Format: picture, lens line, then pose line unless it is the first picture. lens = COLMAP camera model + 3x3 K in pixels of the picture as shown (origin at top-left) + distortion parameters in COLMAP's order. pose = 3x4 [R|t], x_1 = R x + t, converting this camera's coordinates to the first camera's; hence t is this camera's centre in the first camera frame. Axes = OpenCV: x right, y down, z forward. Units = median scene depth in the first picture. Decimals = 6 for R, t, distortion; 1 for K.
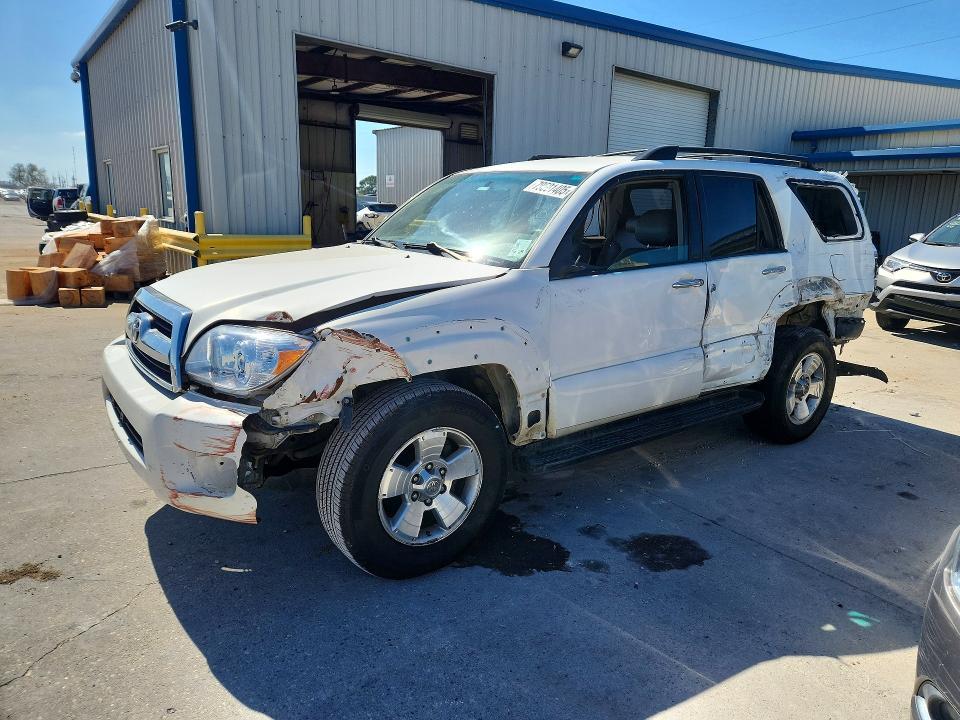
lens RADIAL K [[654.5, 0, 480.9], [0, 654.5, 364.1], [0, 0, 1]] dist [0.012755, -0.001336]
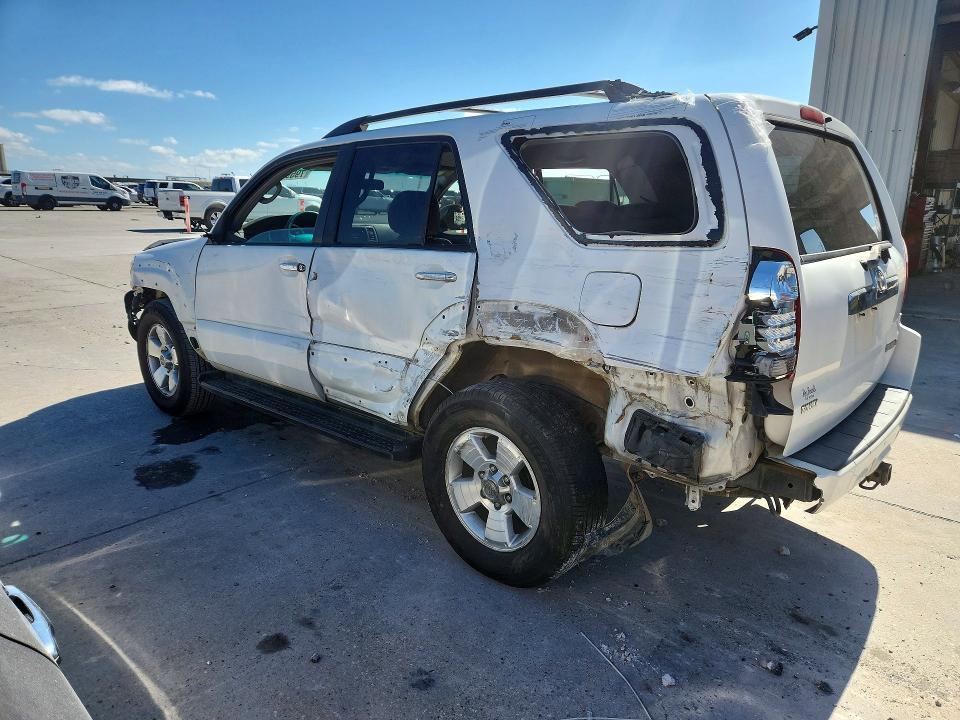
lens RADIAL K [[654.5, 0, 482.6], [0, 654.5, 356.3], [0, 0, 1]] dist [0.012755, -0.001336]
pose [[0.202827, 0.205874, -0.957328, 1.153771], [-0.232053, 0.959906, 0.157264, -0.186801], [0.951322, 0.190253, 0.242468, 0.934409]]
